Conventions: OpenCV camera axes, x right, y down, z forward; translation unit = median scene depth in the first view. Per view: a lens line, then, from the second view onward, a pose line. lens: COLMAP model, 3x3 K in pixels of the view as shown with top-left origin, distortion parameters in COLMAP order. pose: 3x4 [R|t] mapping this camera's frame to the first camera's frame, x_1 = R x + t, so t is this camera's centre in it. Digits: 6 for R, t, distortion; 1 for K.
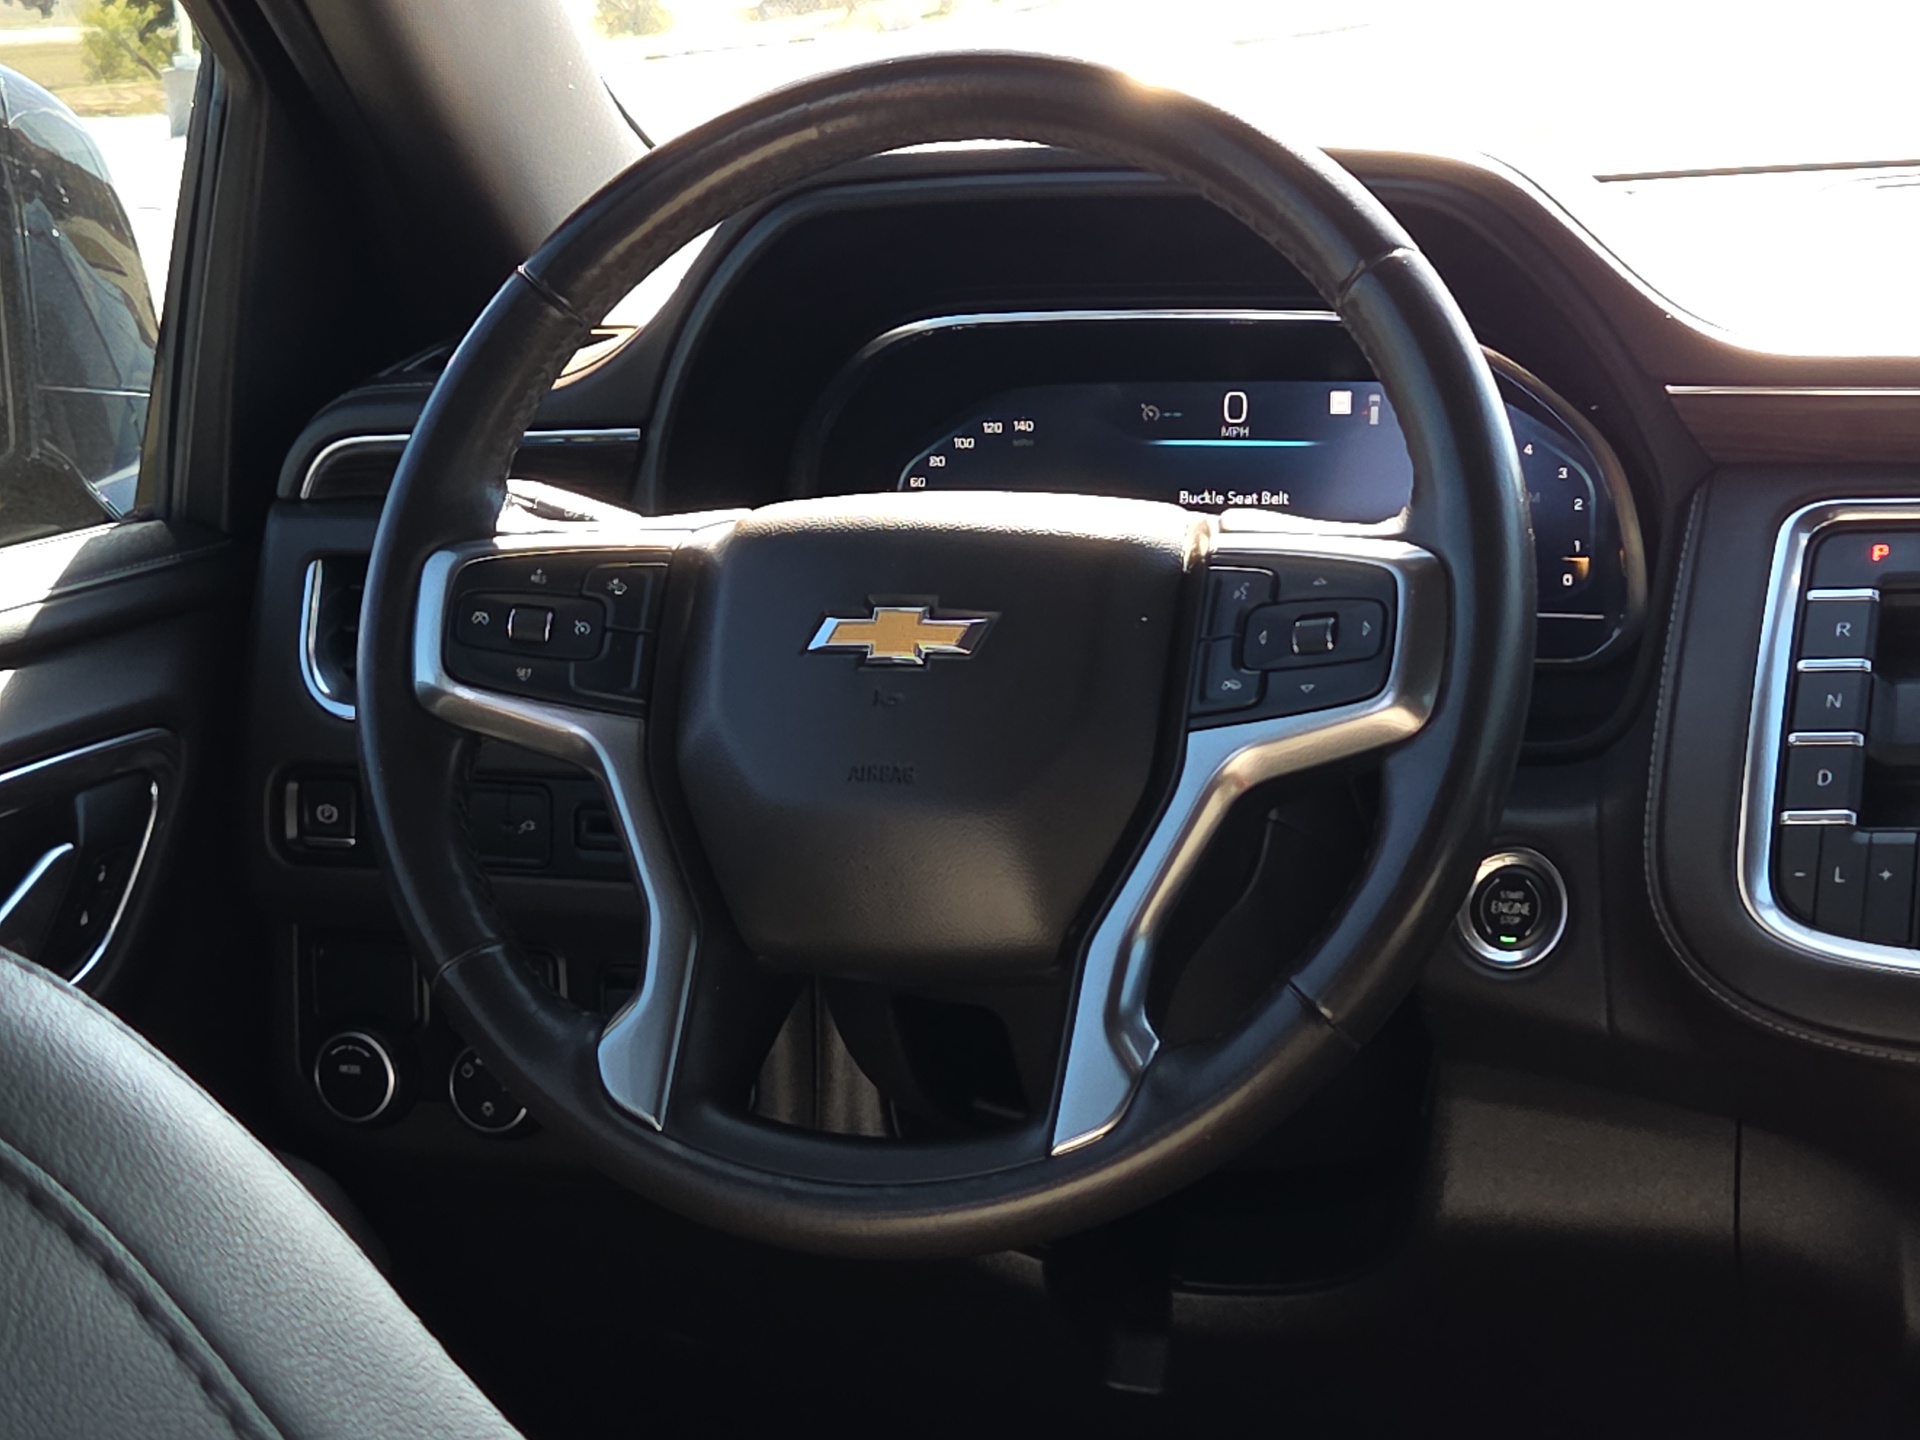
lens RADIAL K [[3855.4, 0, 950.0], [0, 3855.4, 730.9], [0, 0, 1]] dist [0.093738, 0.000000]
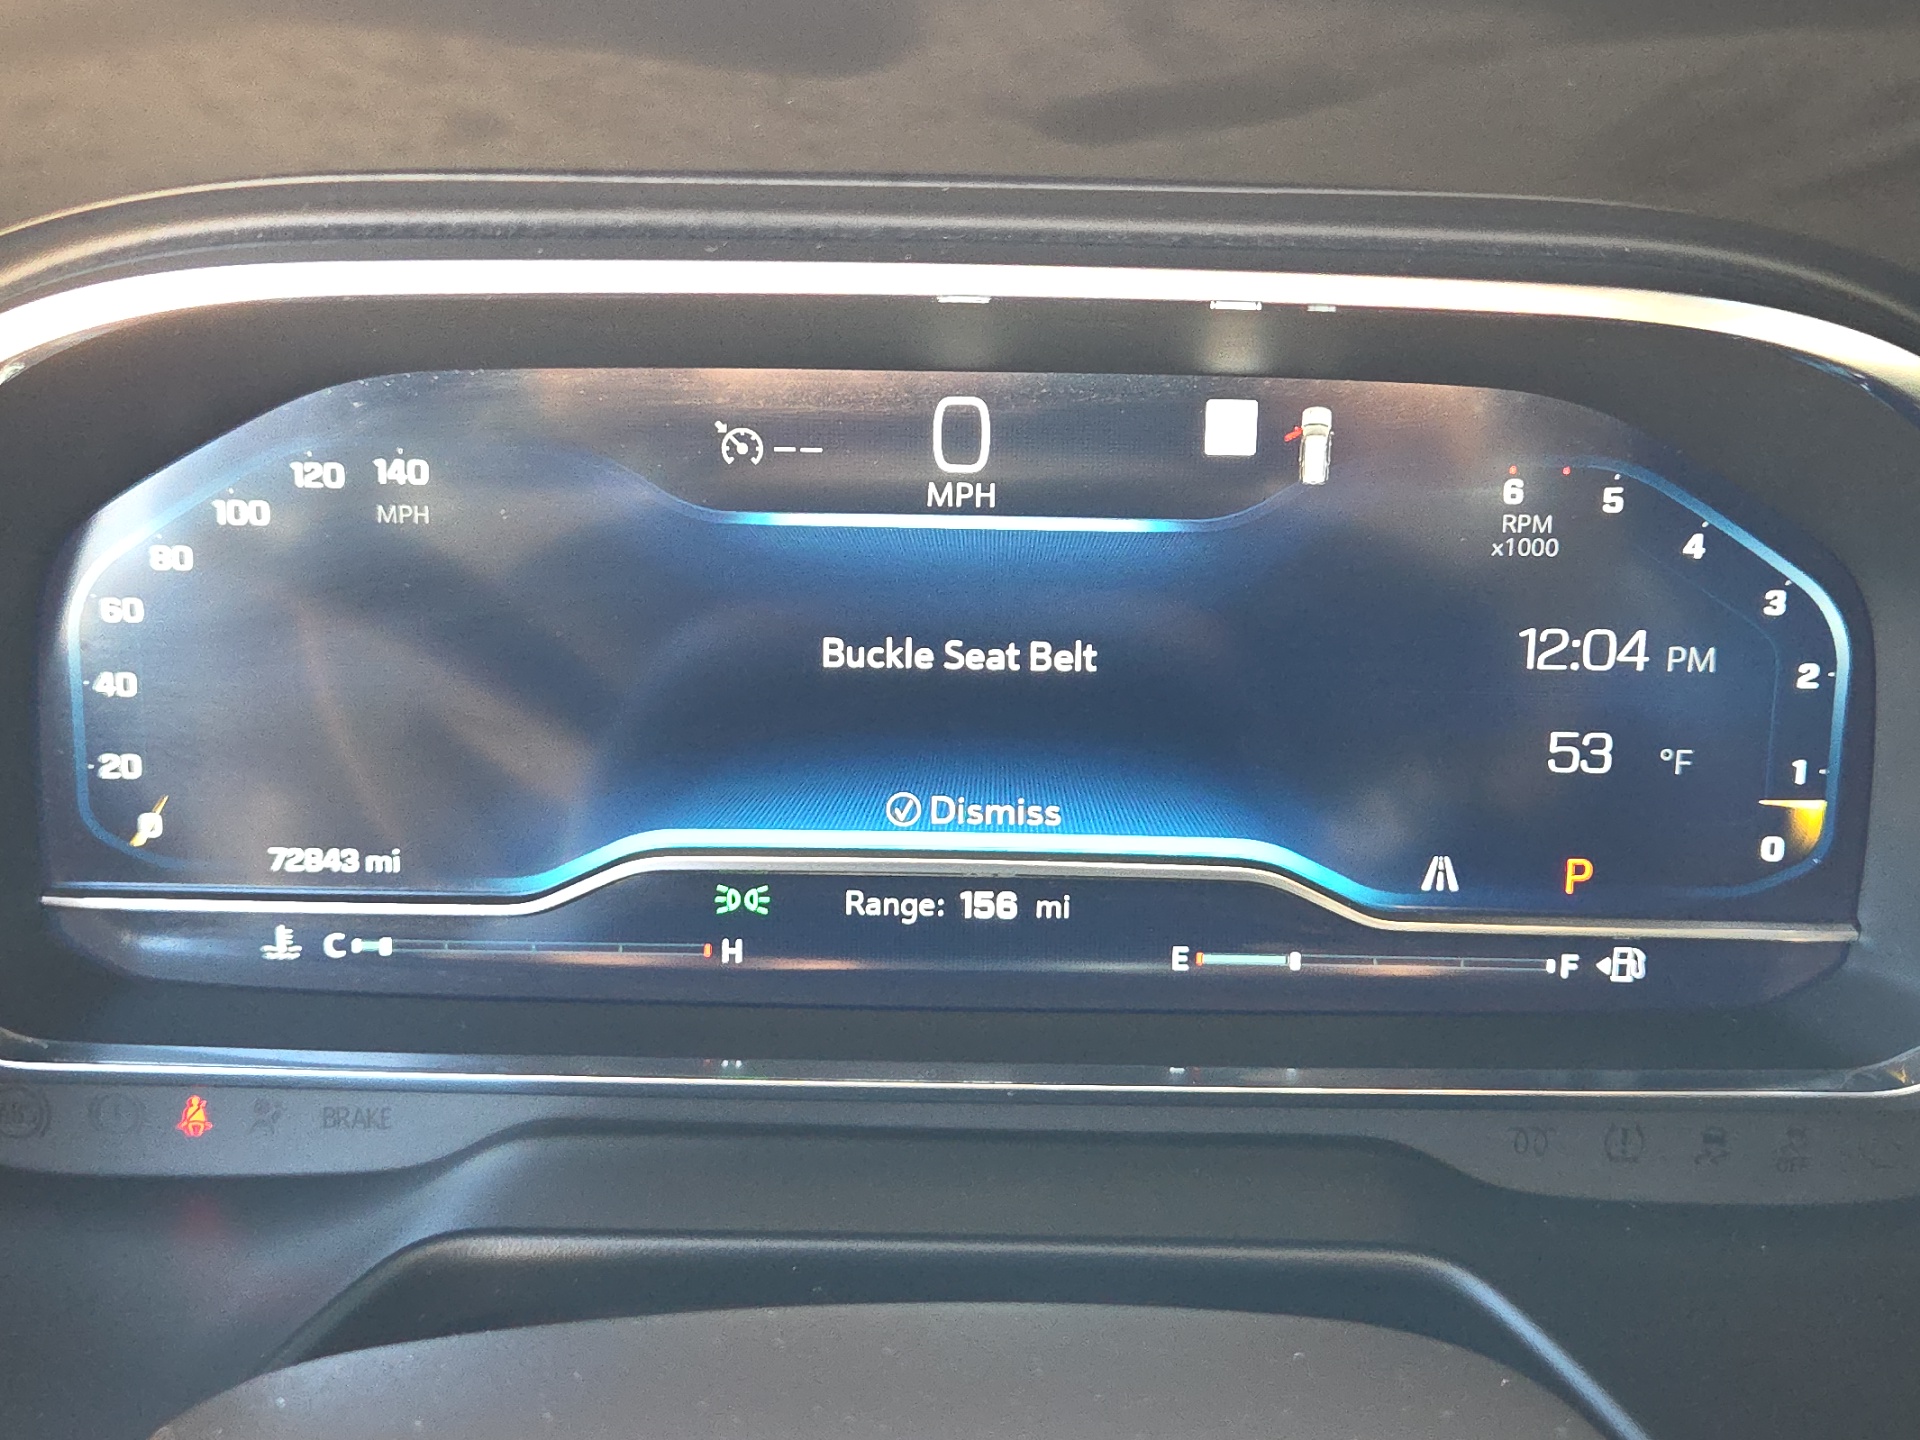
lens RADIAL K [[2502.0, 0, 980.8], [0, 2502.0, 707.4], [0, 0, 1]] dist [0.063361, 0.000000]
pose [[0.936850, -0.078656, 0.340772, -0.017938], [0.014909, 0.982478, 0.185783, -0.123521], [-0.349414, -0.168970, 0.921607, 0.893326]]
